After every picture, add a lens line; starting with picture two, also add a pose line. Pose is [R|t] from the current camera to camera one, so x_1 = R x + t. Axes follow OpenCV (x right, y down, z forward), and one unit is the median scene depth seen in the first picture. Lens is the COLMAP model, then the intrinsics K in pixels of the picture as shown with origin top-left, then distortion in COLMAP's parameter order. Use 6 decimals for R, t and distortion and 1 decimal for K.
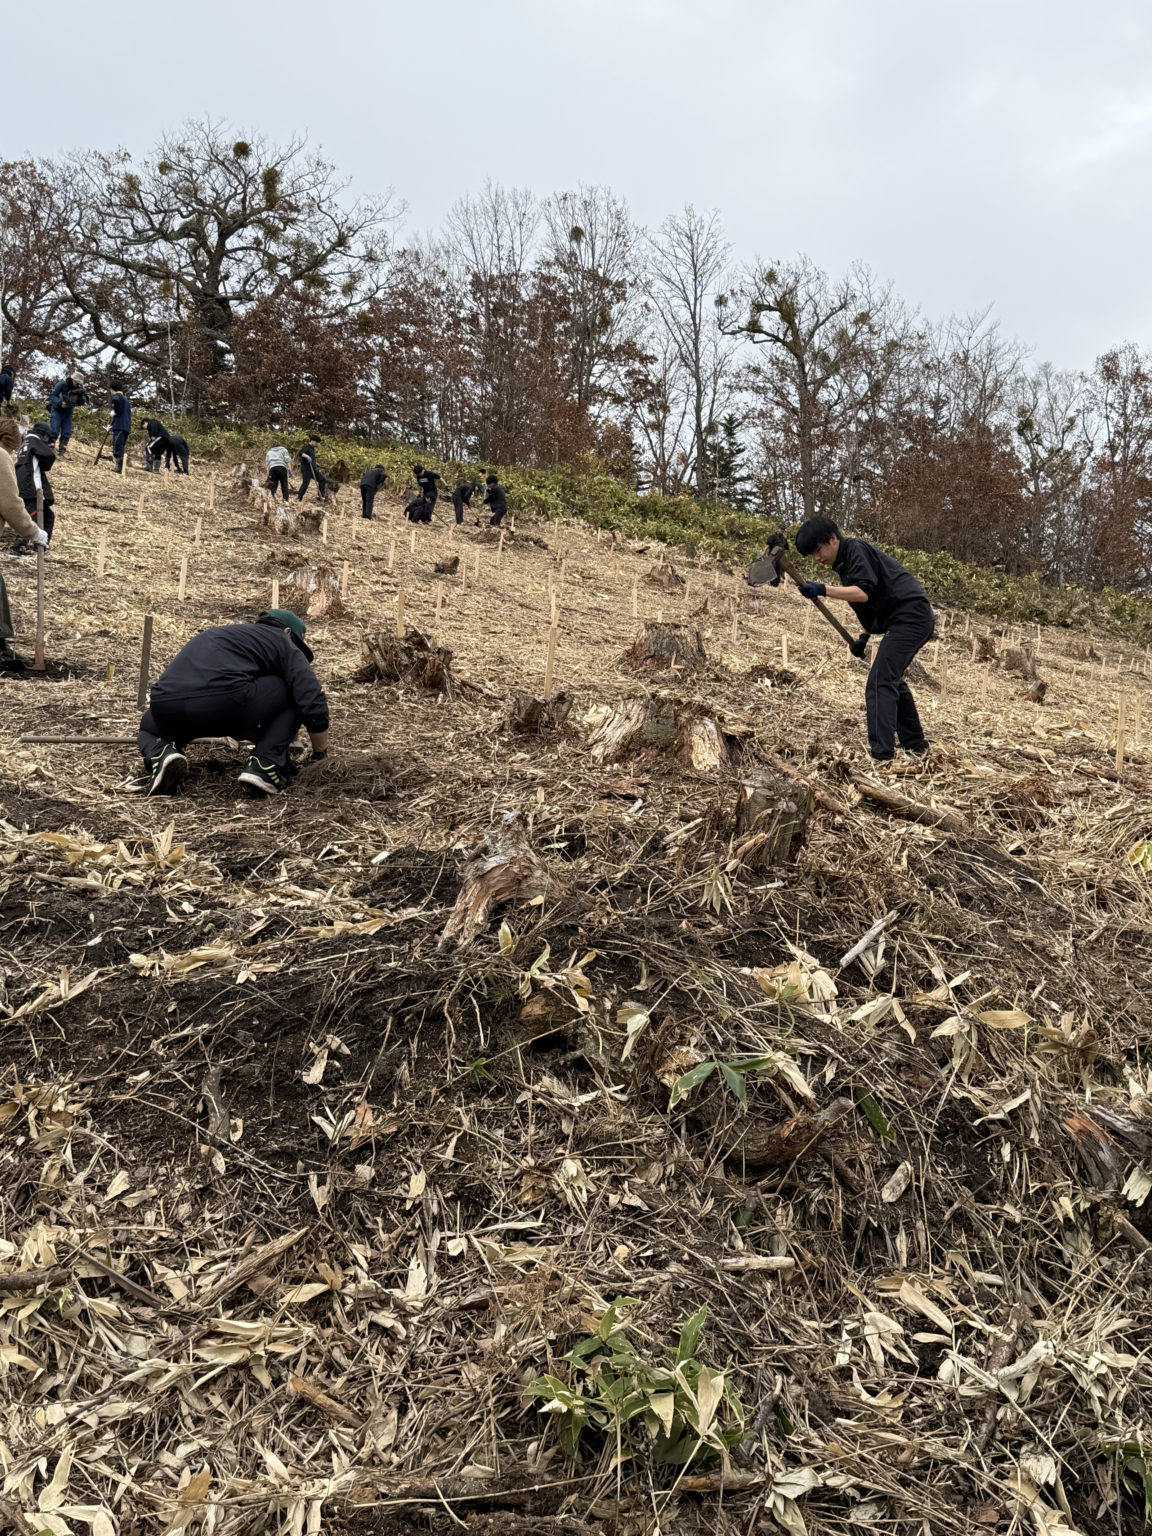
lens RADIAL K [[1805.9, 0, 576.0], [0, 1805.9, 768.0], [0, 0, 1]] dist [0.221842, -0.596024]
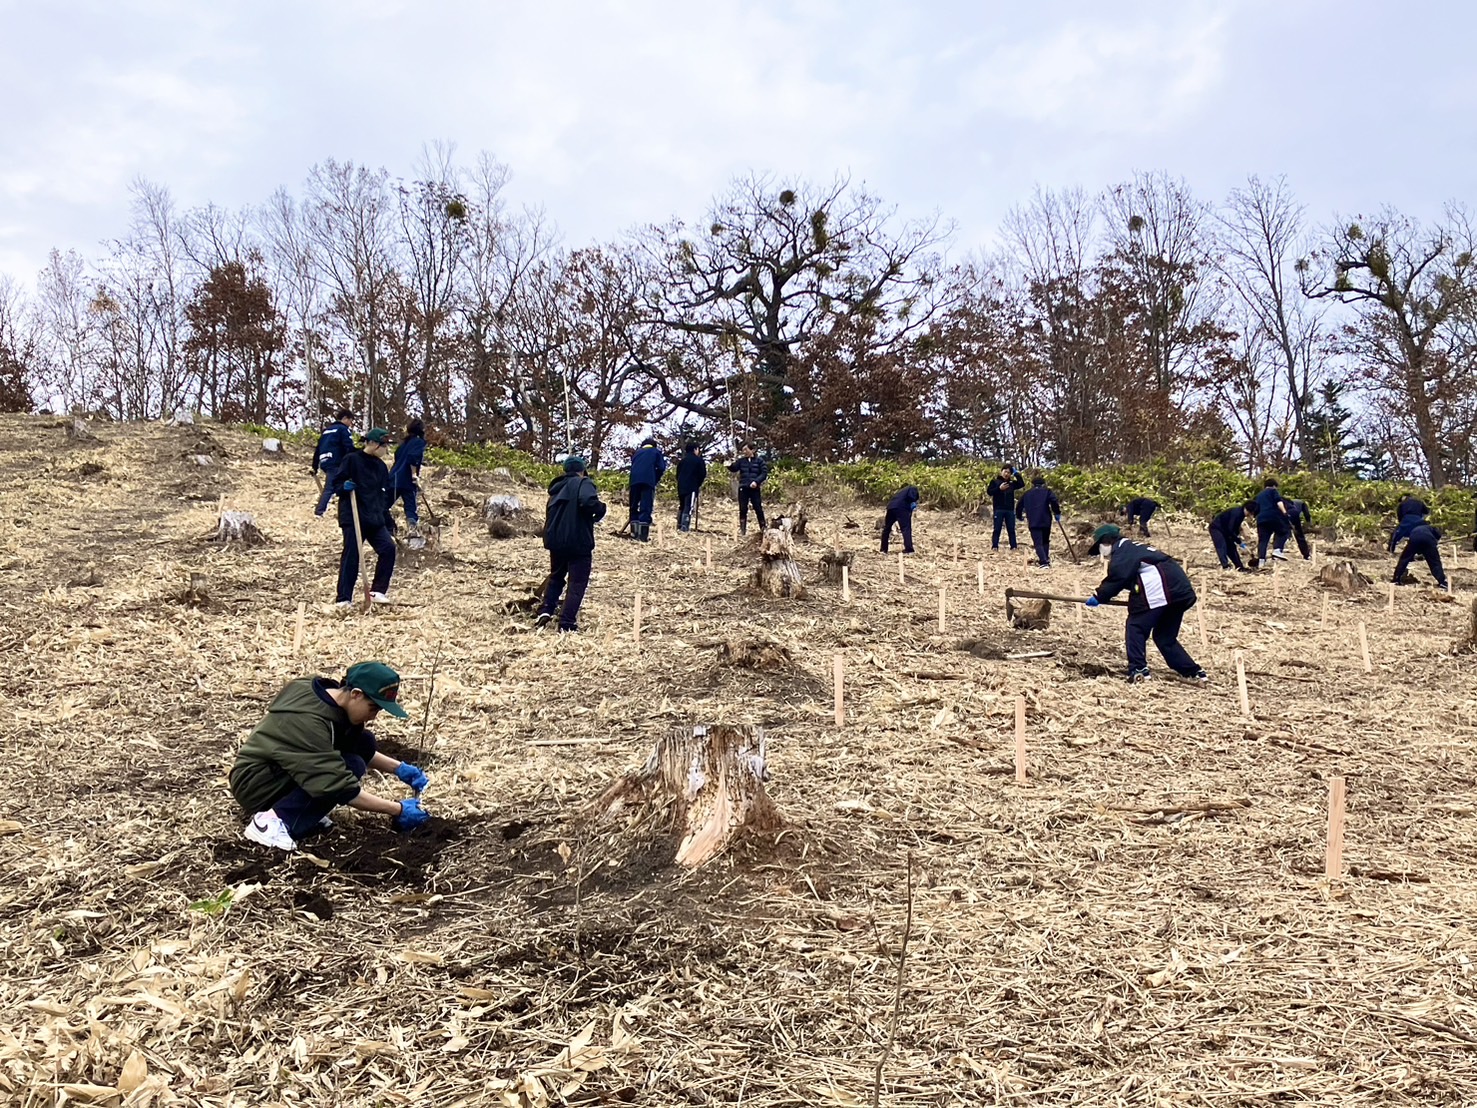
lens RADIAL K [[1697.3, 0, 738.5], [0, 1697.3, 554.0], [0, 0, 1]] dist [0.189471, -0.677609]
pose [[0.963323, -0.121800, -0.239110, -0.006226], [0.090682, 0.986395, -0.137121, -0.015230], [0.252558, 0.110409, 0.961262, 0.099967]]
